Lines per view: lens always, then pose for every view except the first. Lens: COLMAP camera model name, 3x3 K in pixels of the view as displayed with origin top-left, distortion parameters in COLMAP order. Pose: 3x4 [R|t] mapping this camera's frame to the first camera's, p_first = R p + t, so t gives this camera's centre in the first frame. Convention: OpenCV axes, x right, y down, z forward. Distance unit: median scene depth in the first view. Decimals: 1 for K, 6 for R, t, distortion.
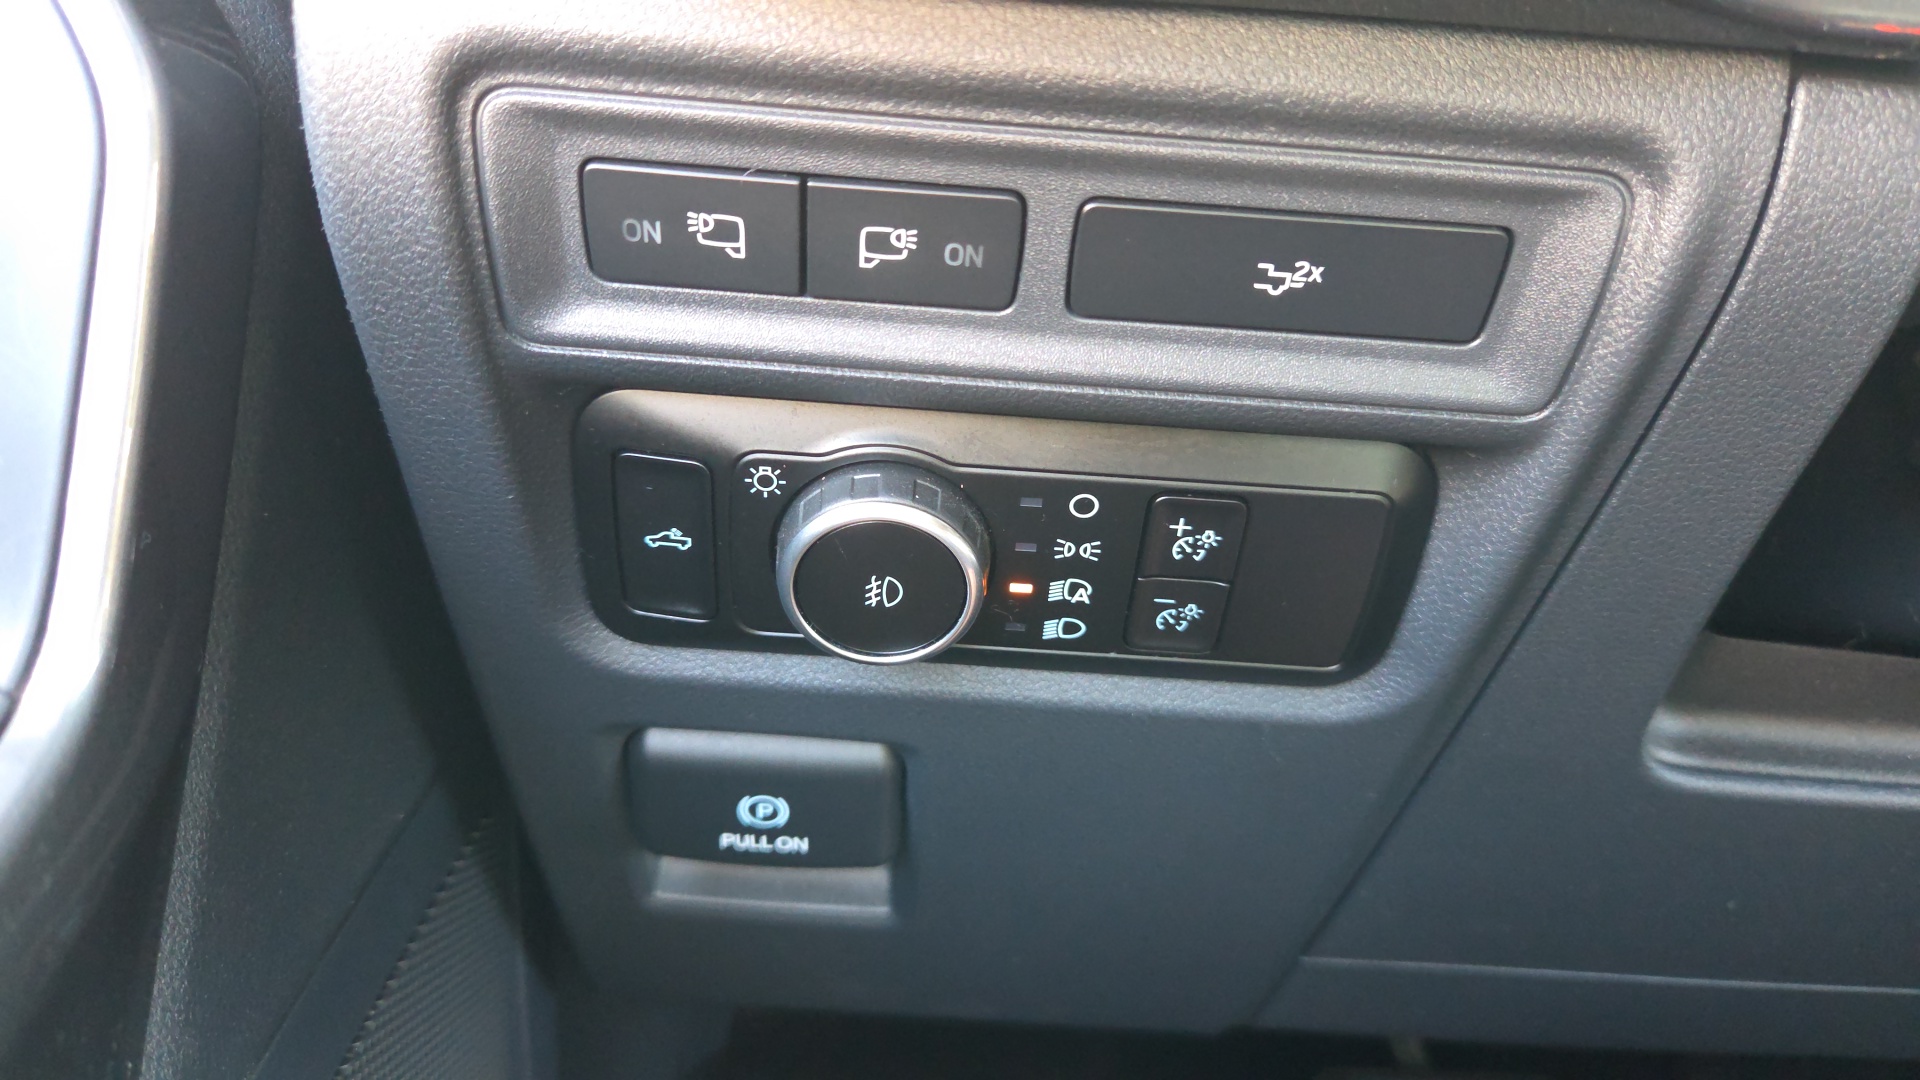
lens RADIAL K [[1317.5, 0, 960.0], [0, 1317.5, 540.0], [0, 0, 1]] dist [0.038191, -0.041235]
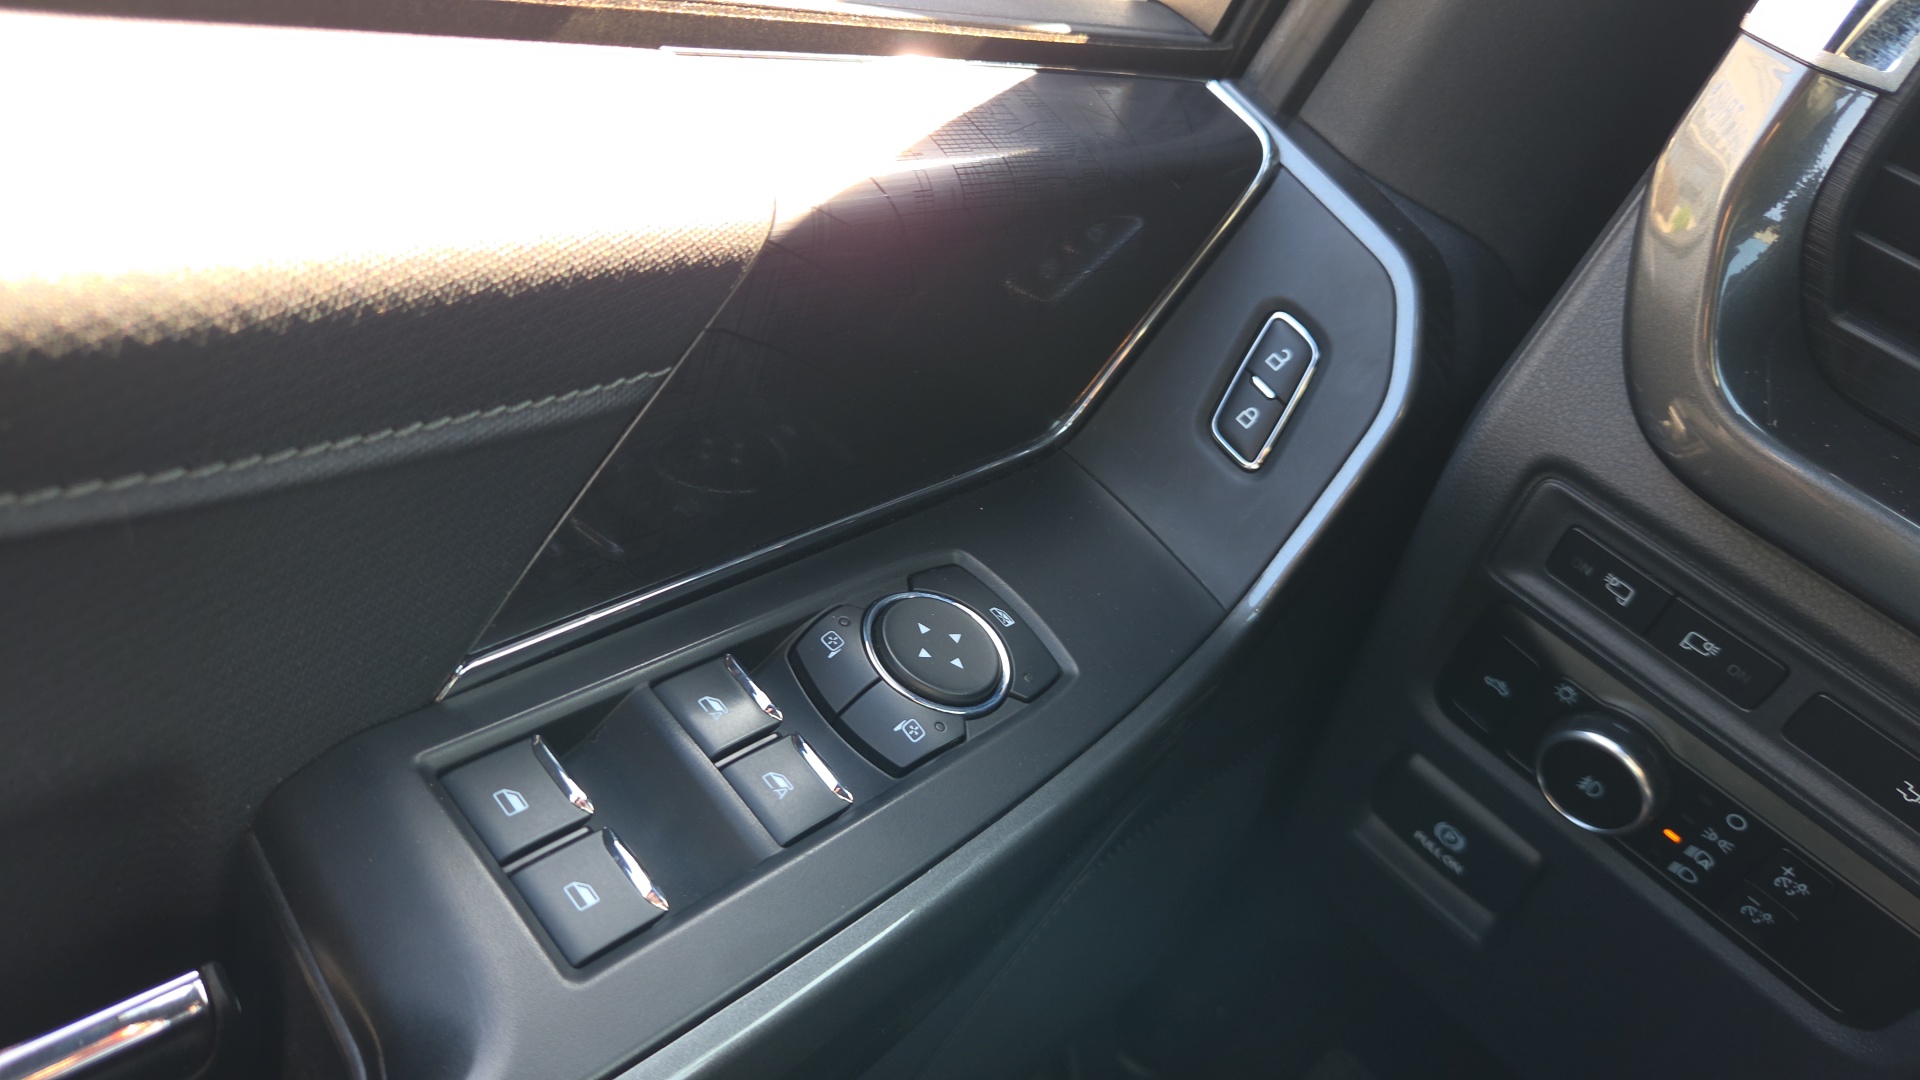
lens RADIAL K [[1317.5, 0, 960.0], [0, 1317.5, 540.0], [0, 0, 1]] dist [0.038191, -0.041235]
pose [[0.685429, 0.536253, -0.492564, 0.057666], [-0.500612, 0.838287, 0.216013, -0.191005], [0.528748, 0.098522, 0.843041, -0.921285]]
